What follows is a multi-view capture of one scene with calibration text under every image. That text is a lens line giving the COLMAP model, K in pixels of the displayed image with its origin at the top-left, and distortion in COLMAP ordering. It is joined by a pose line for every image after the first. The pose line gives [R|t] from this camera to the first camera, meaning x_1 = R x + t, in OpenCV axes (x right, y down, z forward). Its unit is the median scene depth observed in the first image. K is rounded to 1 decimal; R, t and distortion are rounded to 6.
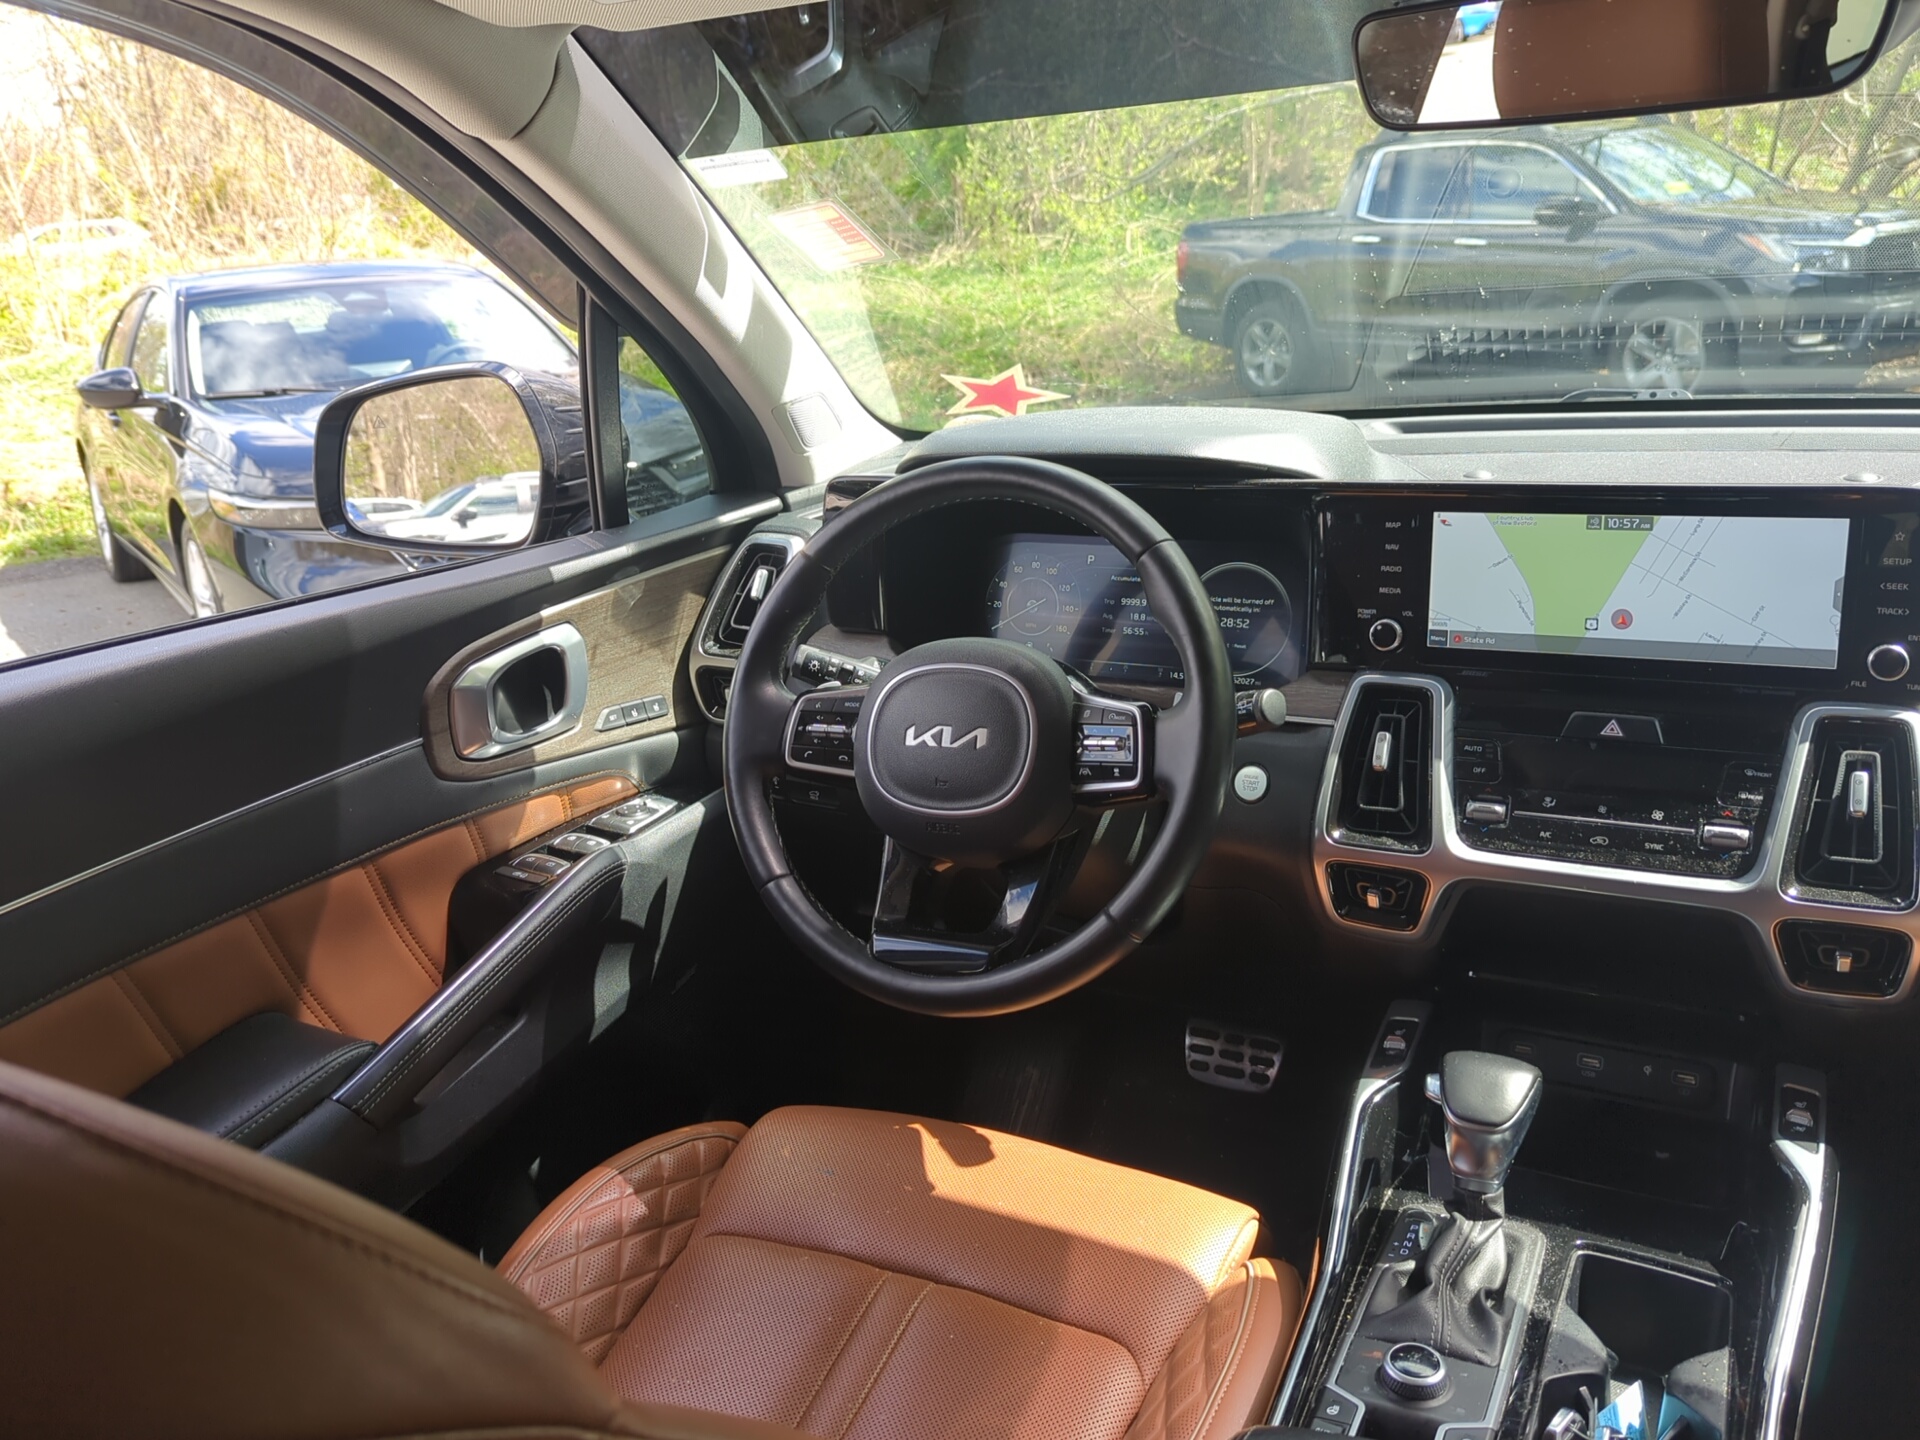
lens RADIAL K [[1556.6, 0, 977.6], [0, 1556.6, 701.0], [0, 0, 1]] dist [0.053259, -0.047921]
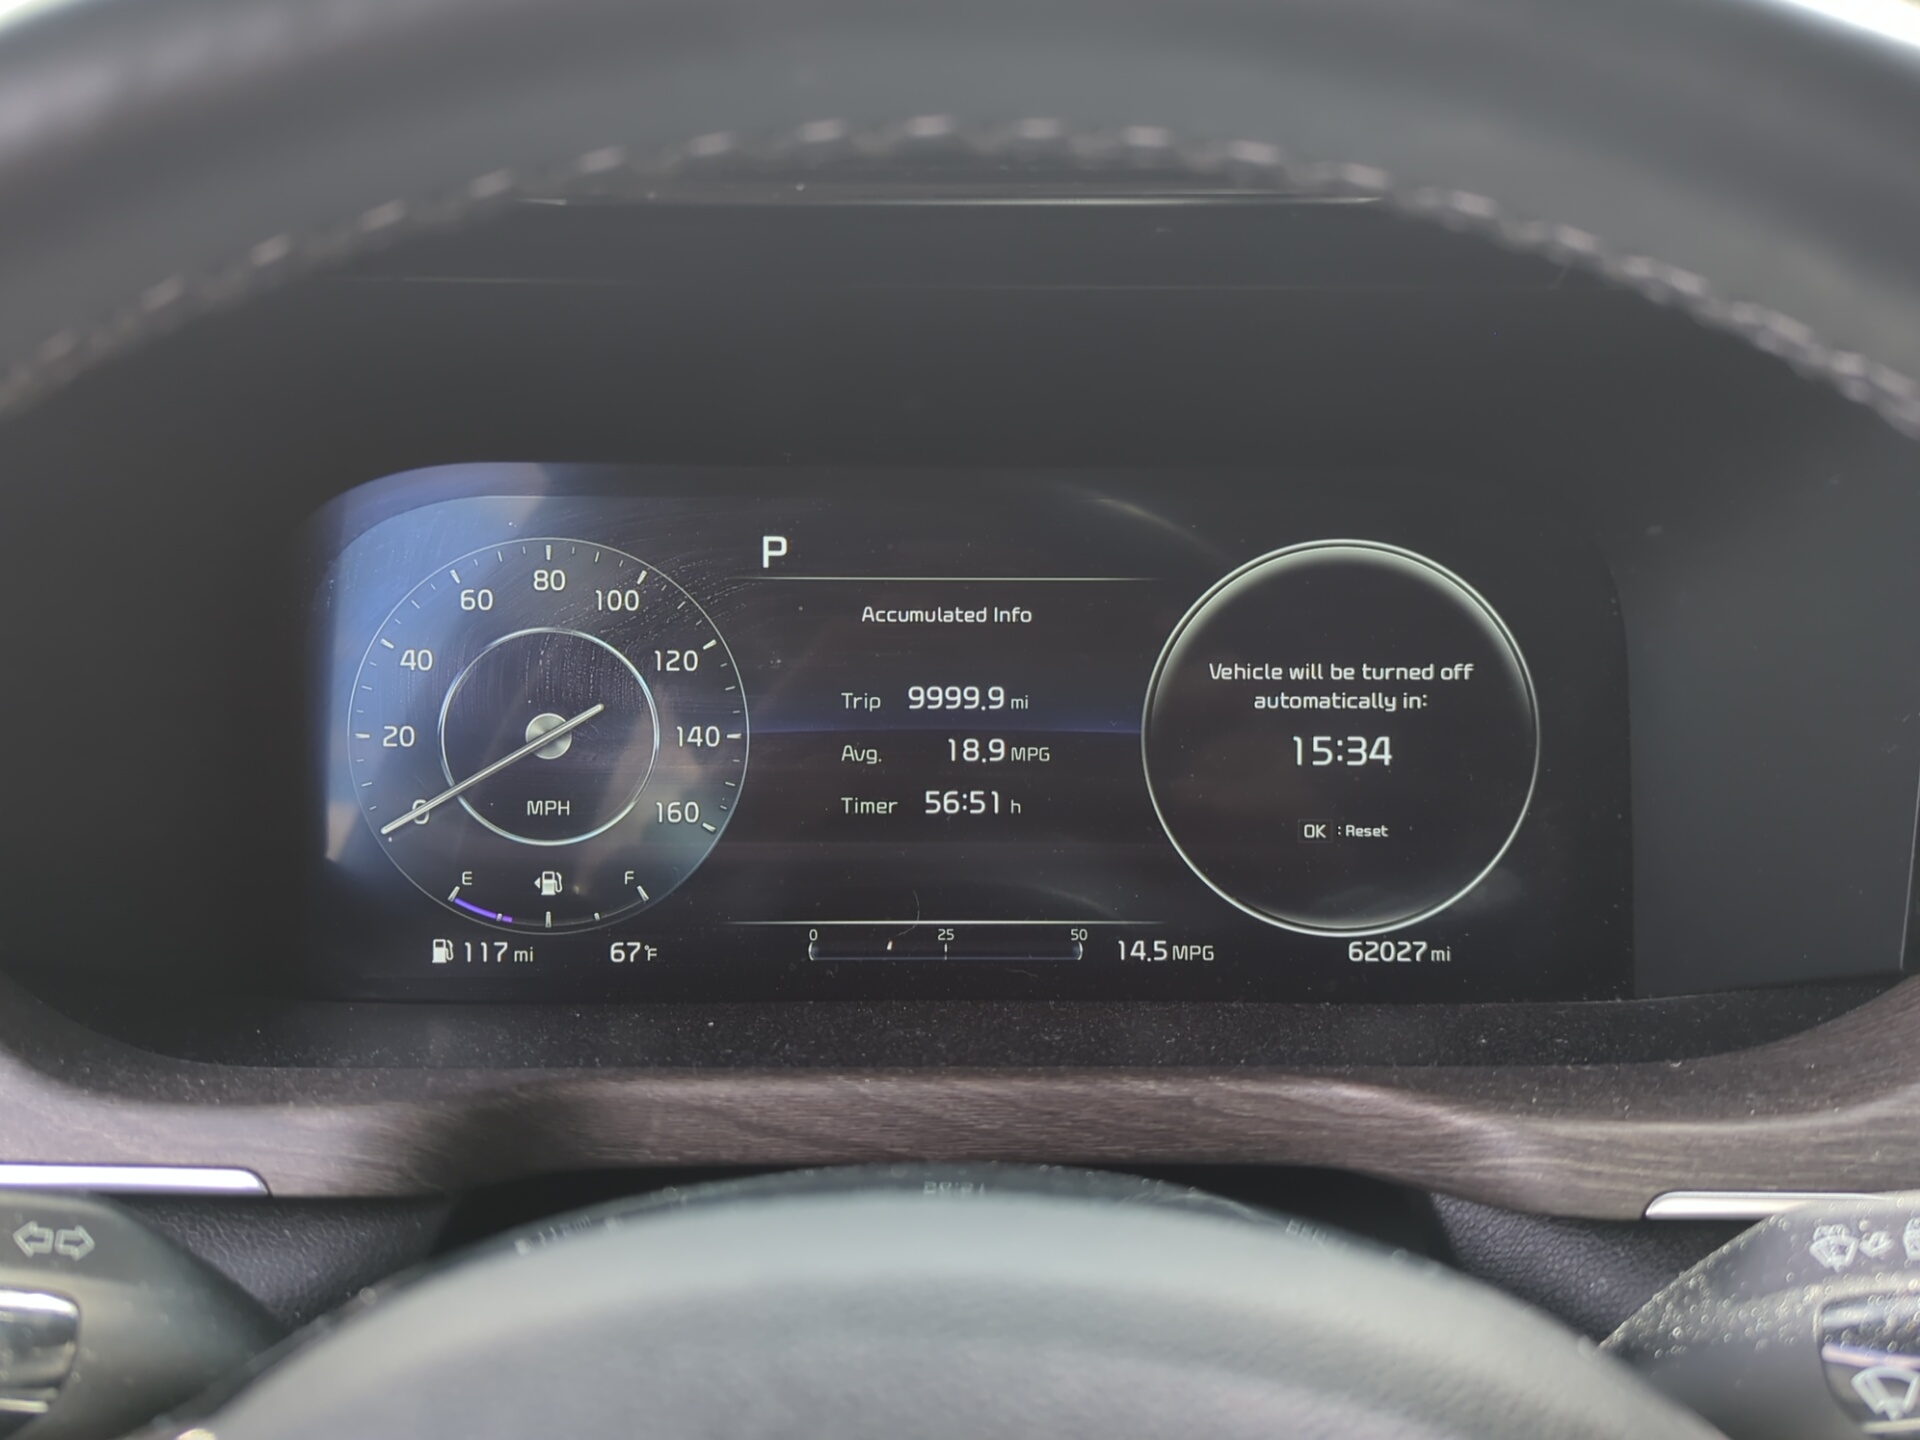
lens RADIAL K [[1901.7, 0, 974.6], [0, 1901.7, 709.7], [0, 0, 1]] dist [0.092939, -0.163044]
pose [[0.878331, -0.087870, 0.469908, -0.067230], [0.084439, 0.996023, 0.028419, -0.087105], [-0.470537, 0.014717, 0.882258, 0.859957]]
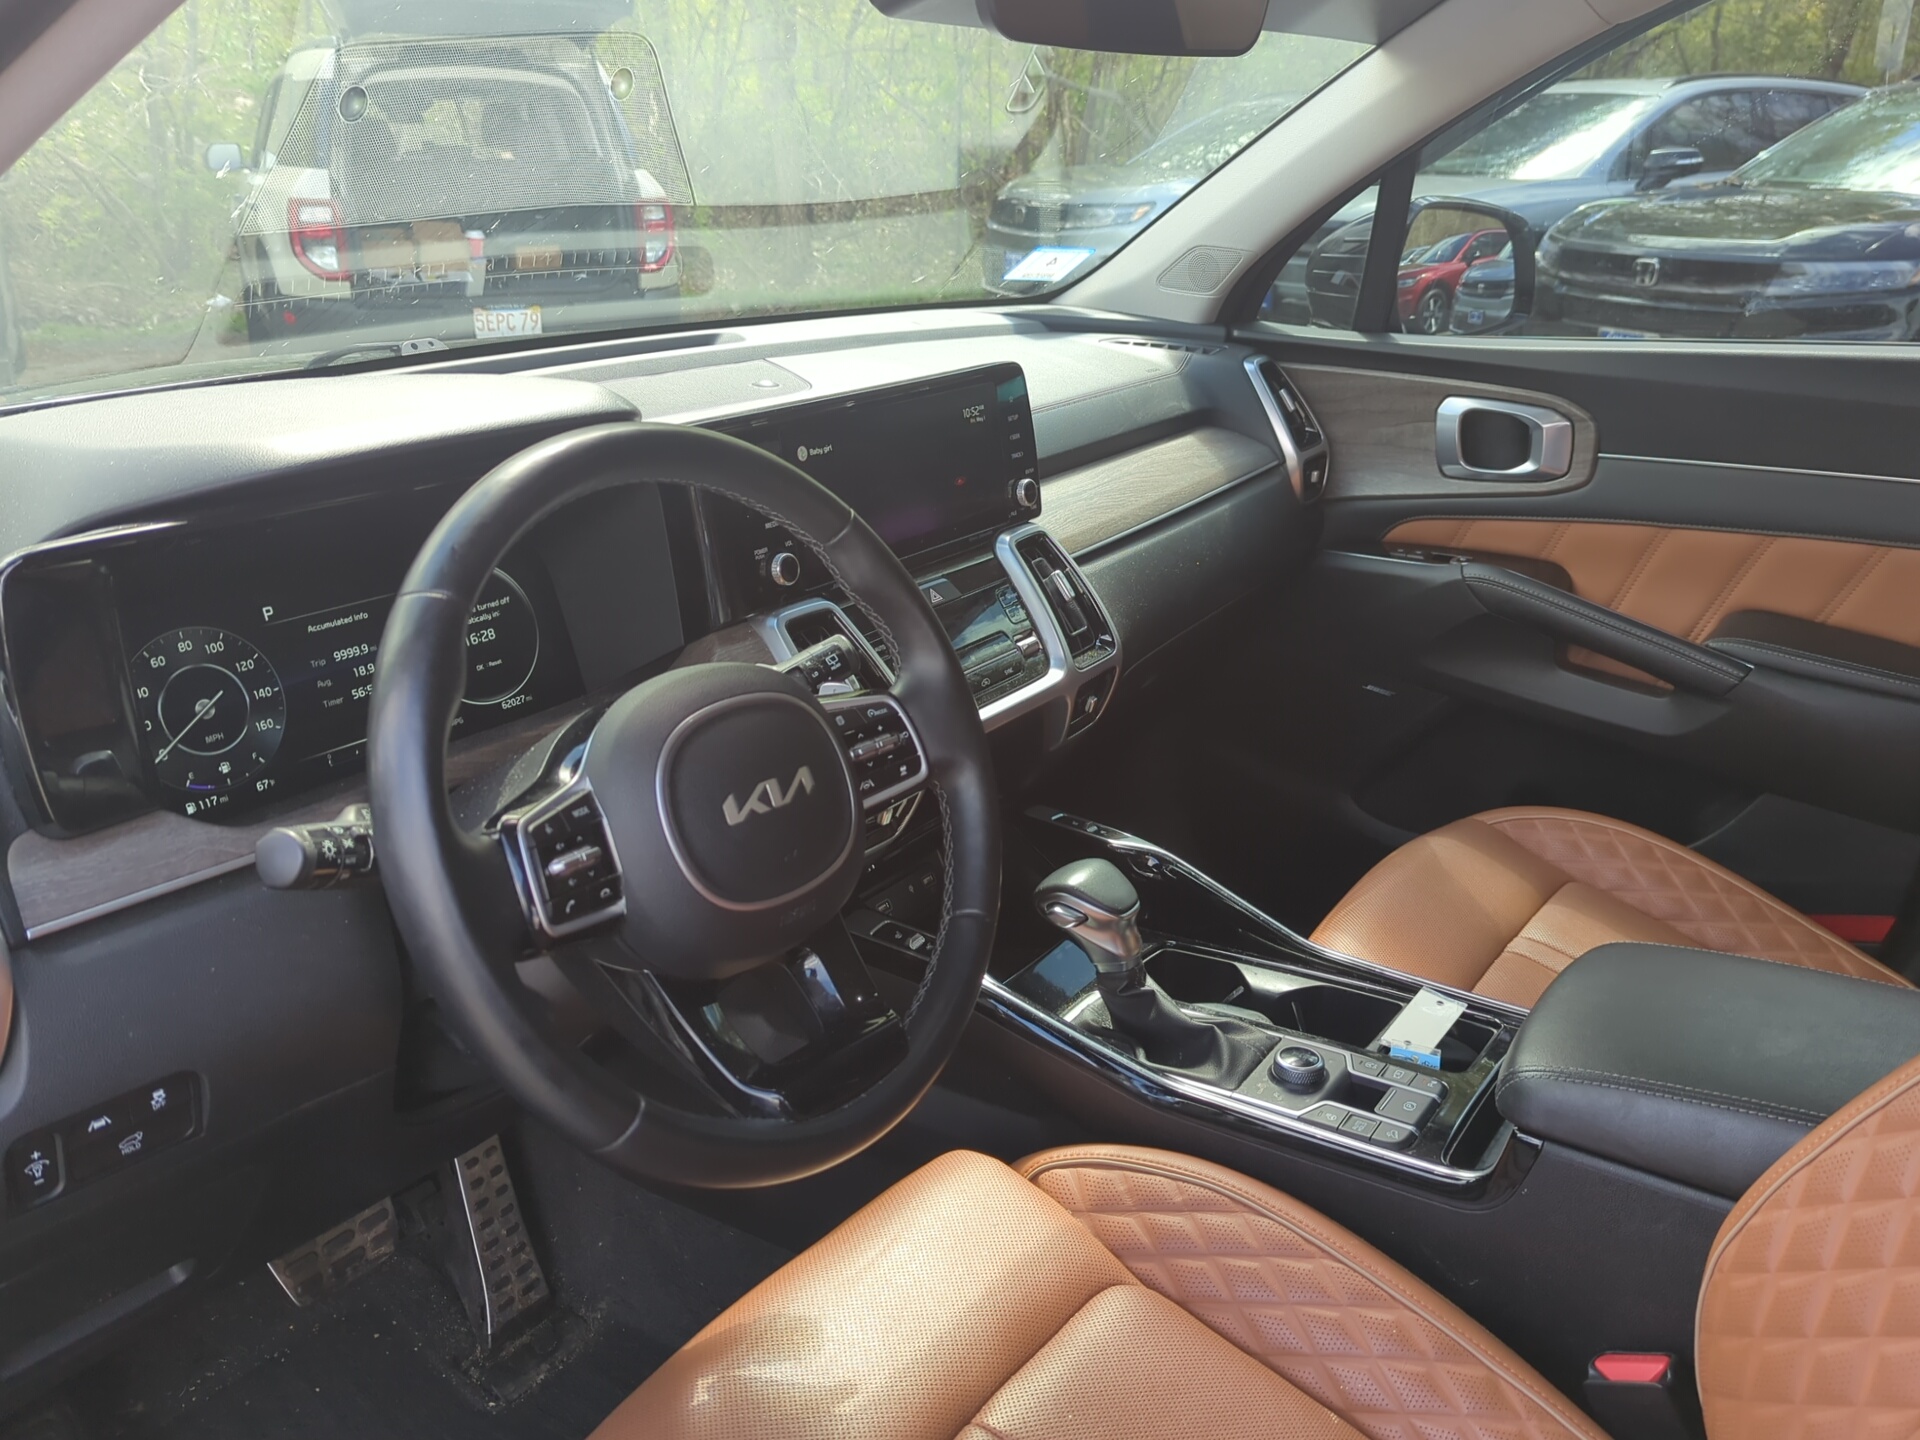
lens RADIAL K [[1605.1, 0, 973.7], [0, 1605.1, 683.8], [0, 0, 1]] dist [0.084720, -0.082878]
pose [[0.128195, -0.255918, 0.958161, -0.705806], [0.281392, 0.935814, 0.212301, -0.156548], [-0.950991, 0.242403, 0.191980, 0.725444]]
